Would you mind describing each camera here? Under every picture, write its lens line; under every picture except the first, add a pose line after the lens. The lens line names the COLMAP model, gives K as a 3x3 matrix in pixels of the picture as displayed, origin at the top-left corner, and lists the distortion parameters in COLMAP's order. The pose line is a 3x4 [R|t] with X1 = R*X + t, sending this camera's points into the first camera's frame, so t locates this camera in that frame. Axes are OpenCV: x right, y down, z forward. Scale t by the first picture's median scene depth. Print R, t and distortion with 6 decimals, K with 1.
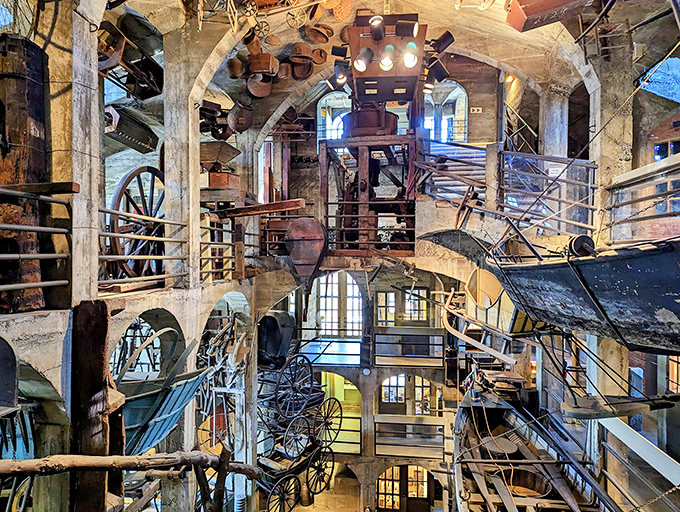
lens RADIAL K [[476.4, 0, 341.6], [0, 476.4, 260.0], [0, 0, 1]] dist [0.052215, -0.027861]
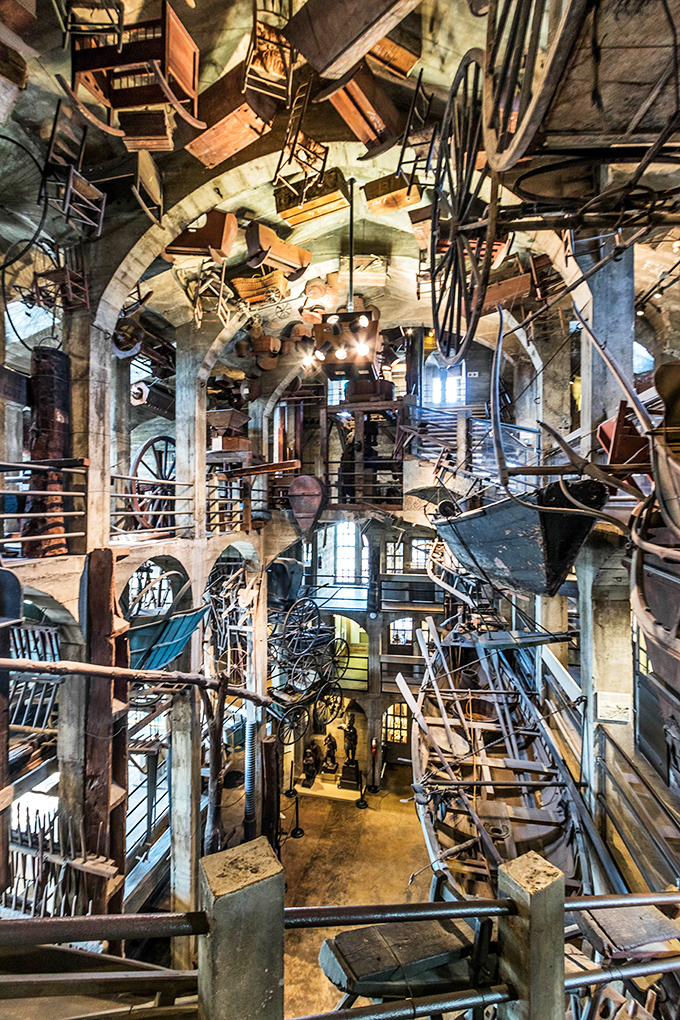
lens RADIAL K [[458.8, 0, 341.2], [0, 458.8, 505.1], [0, 0, 1]] dist [0.002841, 0.000756]
pose [[0.997247, -0.001028, -0.074140, 0.092708], [0.000150, 0.999930, -0.011854, -0.007417], [0.074147, 0.011810, 0.997177, -0.077135]]
